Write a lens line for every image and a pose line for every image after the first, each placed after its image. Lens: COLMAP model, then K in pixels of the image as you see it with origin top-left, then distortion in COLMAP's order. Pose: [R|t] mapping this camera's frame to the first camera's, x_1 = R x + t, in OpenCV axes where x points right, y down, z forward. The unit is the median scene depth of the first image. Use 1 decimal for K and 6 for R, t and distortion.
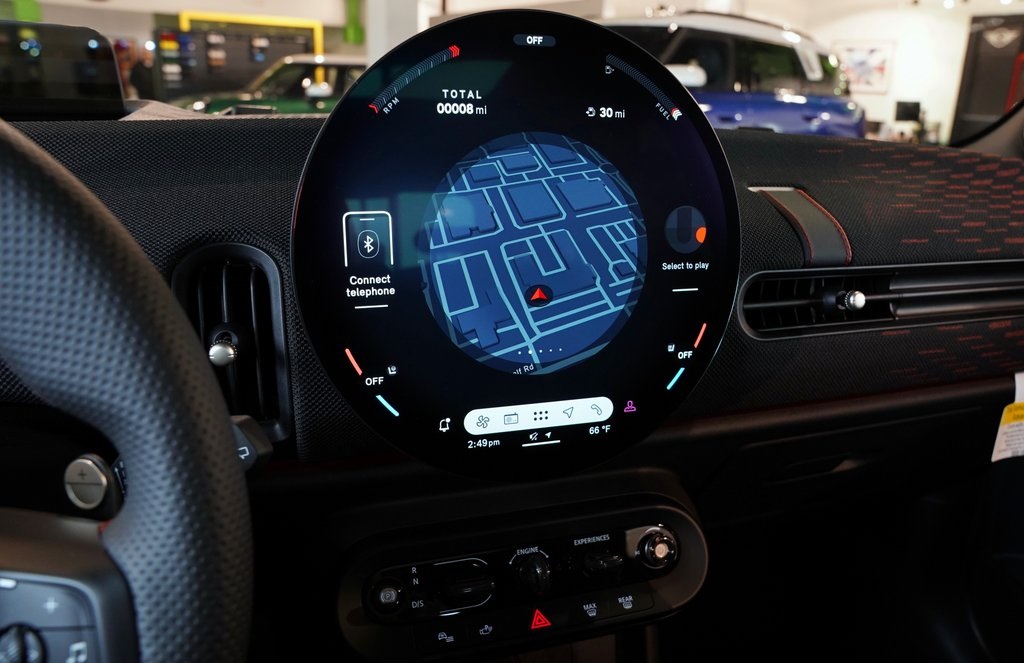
lens RADIAL K [[775.0, 0, 550.6], [0, 775.0, 349.1], [0, 0, 1]] dist [-0.117902, 0.067623]
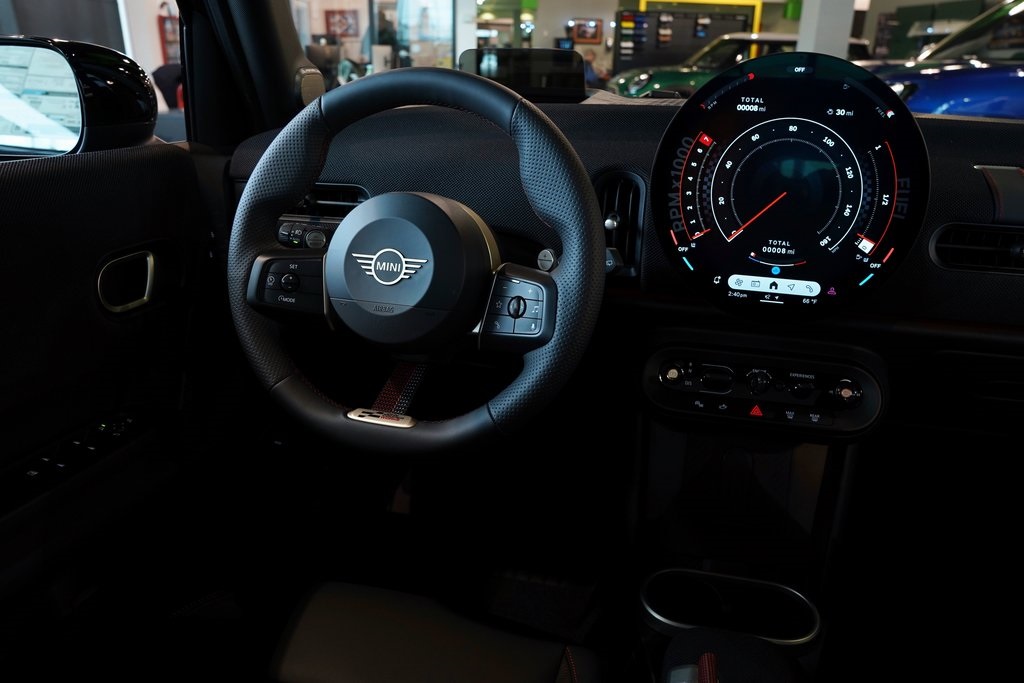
lens RADIAL K [[712.8, 0, 514.7], [0, 712.8, 338.8], [0, 0, 1]] dist [-0.127552, 0.089673]
pose [[0.828723, 0.186393, -0.527708, 0.350805], [-0.159400, 0.982467, 0.096695, 0.140859], [0.536479, 0.003984, 0.843904, -0.627900]]
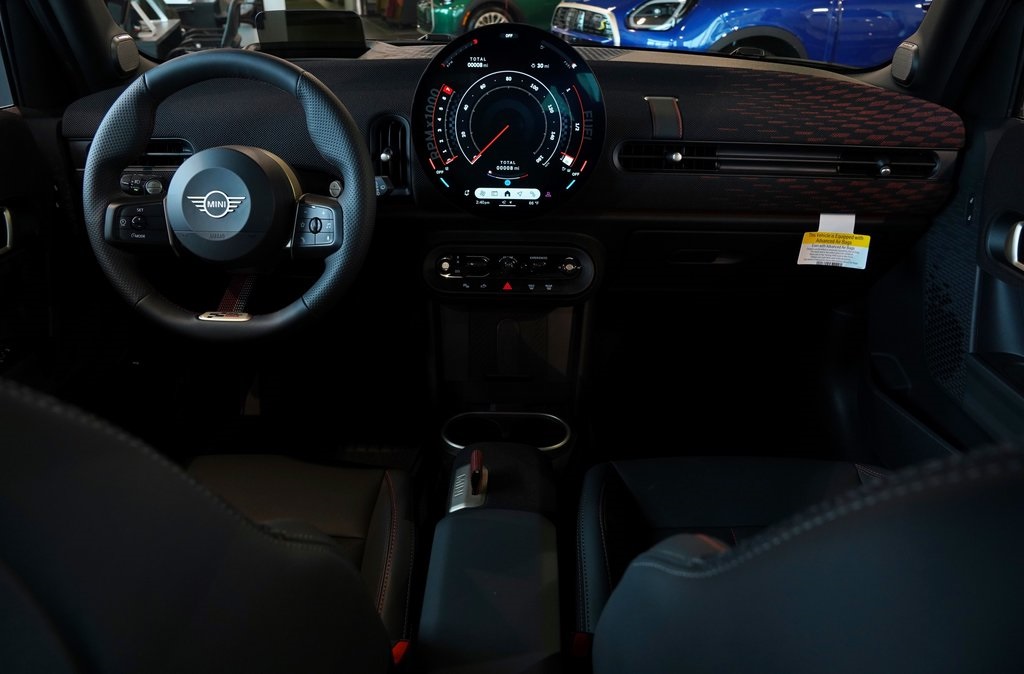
lens RADIAL K [[712.8, 0, 515.8], [0, 712.8, 332.8], [0, 0, 1]] dist [-0.127552, 0.089673]
pose [[0.937984, 0.142030, -0.316249, 0.751727], [-0.088423, 0.980068, 0.177897, 0.112405], [0.335213, -0.138901, 0.931847, -1.077759]]
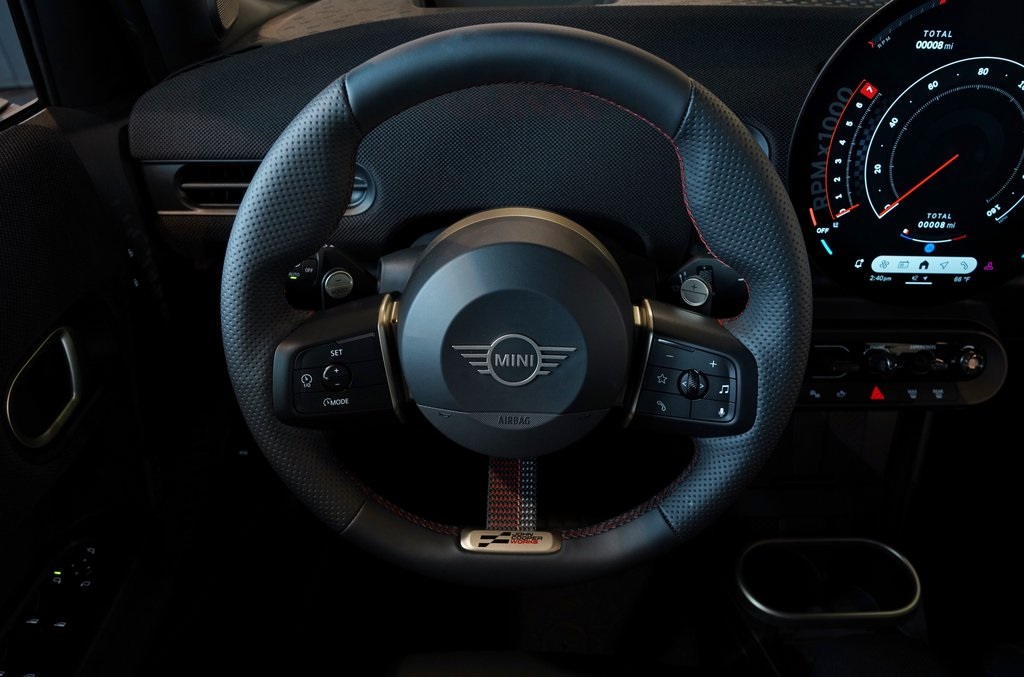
lens RADIAL K [[712.8, 0, 516.2], [0, 712.8, 334.5], [0, 0, 1]] dist [-0.127552, 0.089673]
pose [[0.943186, 0.180232, -0.279135, -0.338816], [-0.078451, 0.937143, 0.340013, -0.163969], [0.322871, -0.298797, 0.898040, -0.419138]]
